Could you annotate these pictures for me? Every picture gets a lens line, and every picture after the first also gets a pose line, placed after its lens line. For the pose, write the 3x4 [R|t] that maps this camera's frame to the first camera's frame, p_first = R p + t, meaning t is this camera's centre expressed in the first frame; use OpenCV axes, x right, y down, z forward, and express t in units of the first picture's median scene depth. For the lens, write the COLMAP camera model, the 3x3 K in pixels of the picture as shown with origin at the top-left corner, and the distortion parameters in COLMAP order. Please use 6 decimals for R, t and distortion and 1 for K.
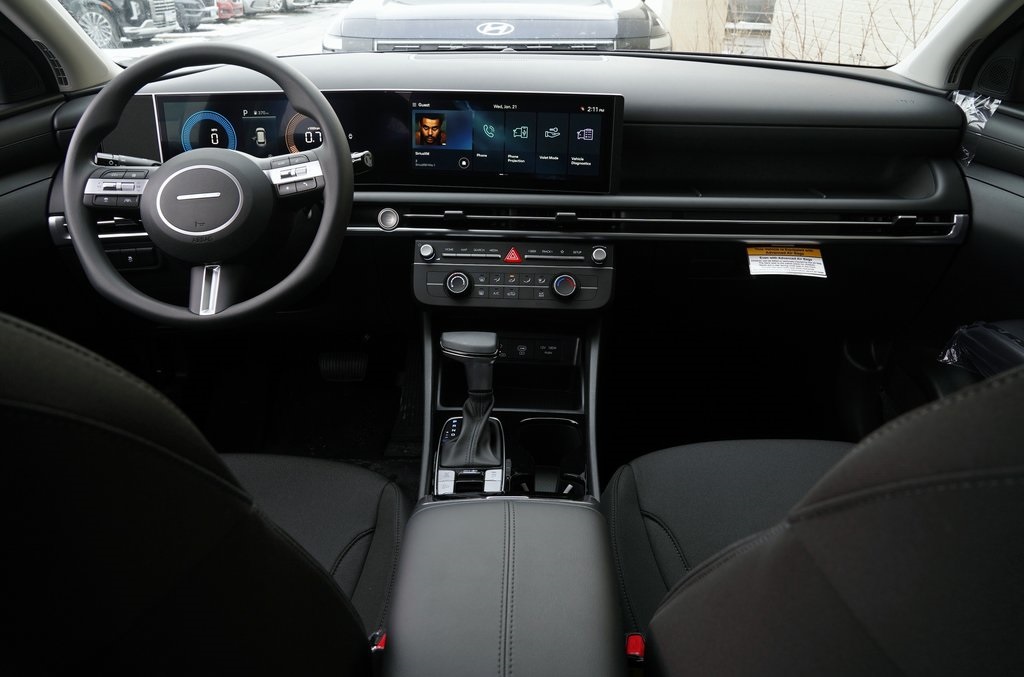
lens RADIAL K [[727.9, 0, 512.0], [0, 727.9, 338.5], [0, 0, 1]] dist [-0.122570, 0.089598]
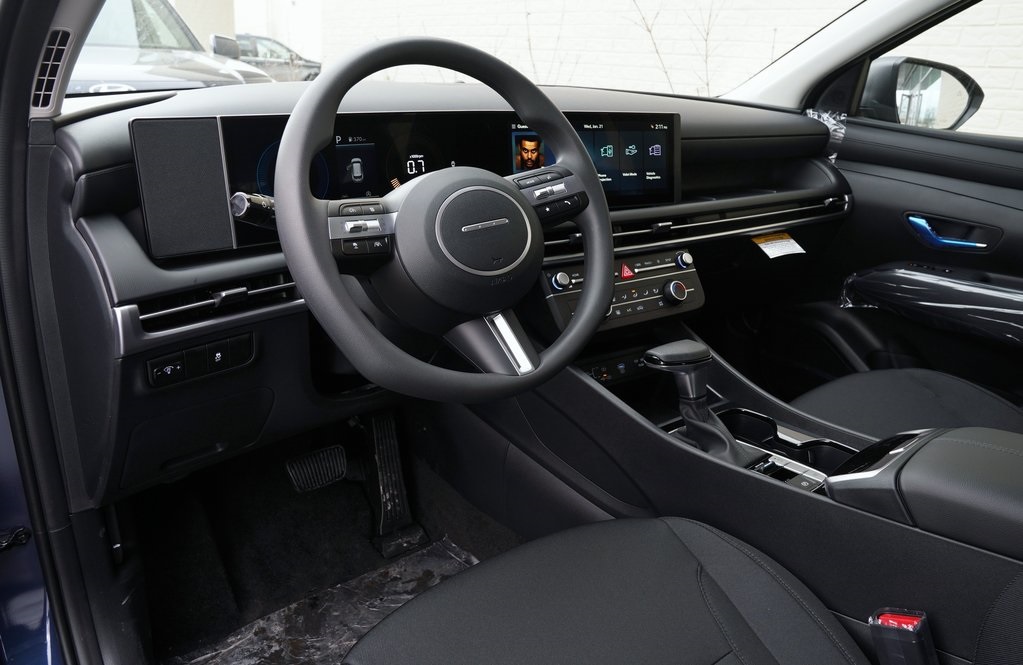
lens RADIAL K [[754.1, 0, 511.5], [0, 754.1, 332.5], [0, 0, 1]] dist [-0.120705, 0.086450]
pose [[0.770754, -0.187345, 0.608967, -0.773322], [0.252678, 0.967295, -0.022226, -0.050432], [-0.584887, 0.171004, 0.792884, 0.289575]]
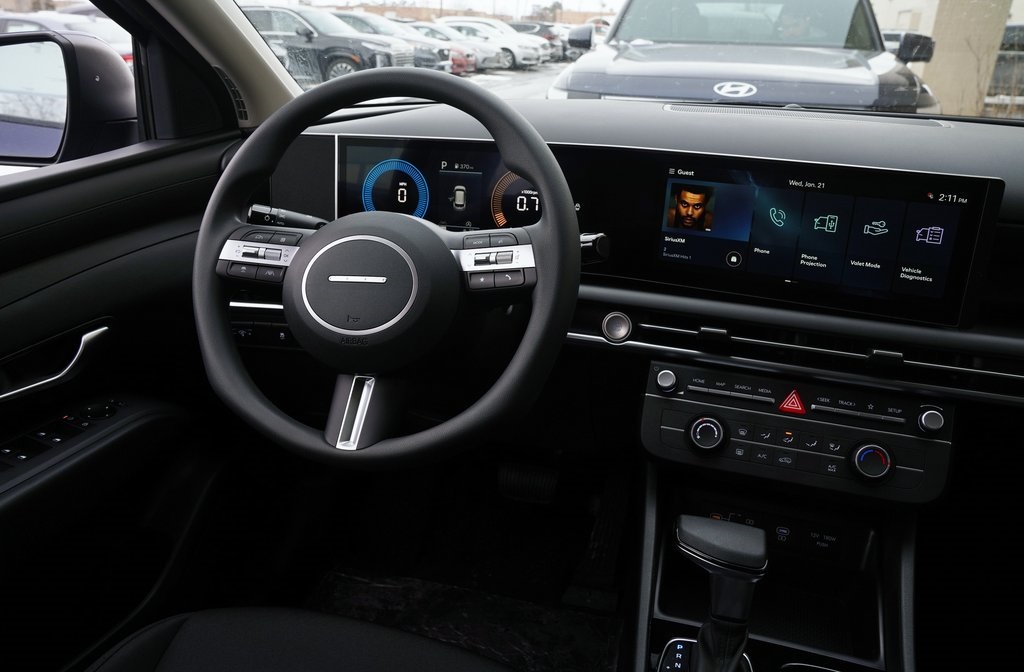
lens RADIAL K [[731.9, 0, 512.0], [0, 731.9, 336.0], [0, 0, 1]] dist [-0.133806, 0.108942]
pose [[0.959361, 0.114284, -0.258003, -0.085087], [-0.134947, 0.988797, -0.063792, -0.098379], [0.247823, 0.096016, 0.964036, 0.289602]]
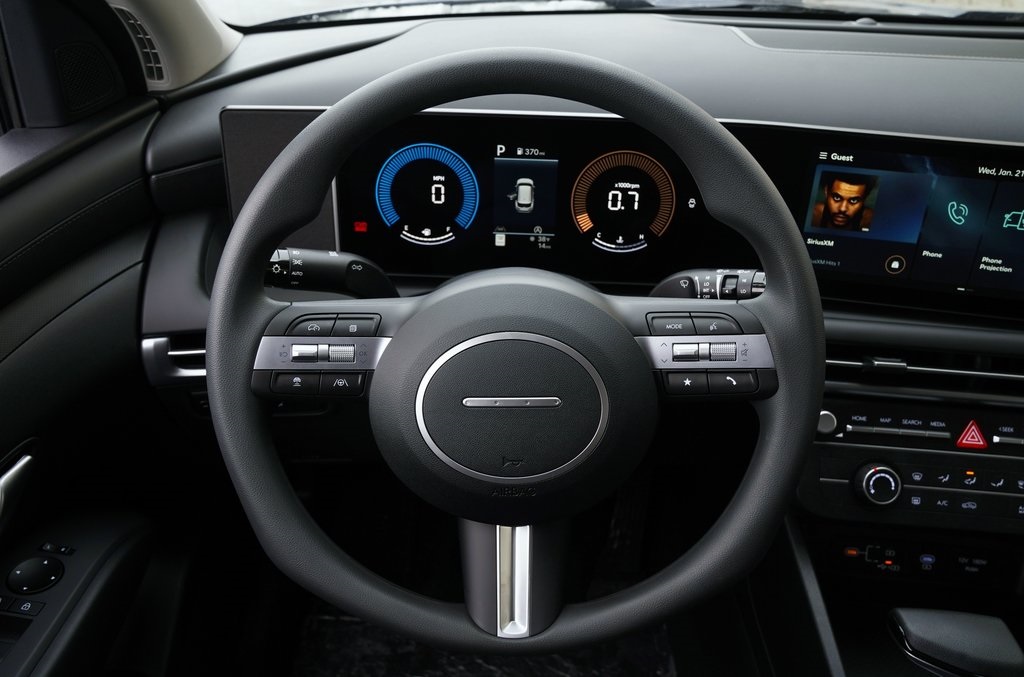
lens RADIAL K [[769.7, 0, 512.0], [0, 769.7, 338.5], [0, 0, 1]] dist [-0.104950, 0.093165]
pose [[0.998990, 0.039259, -0.021876, -0.353882], [-0.036865, 0.994227, 0.100763, -0.238435], [0.025706, -0.099854, 0.994670, 0.416516]]
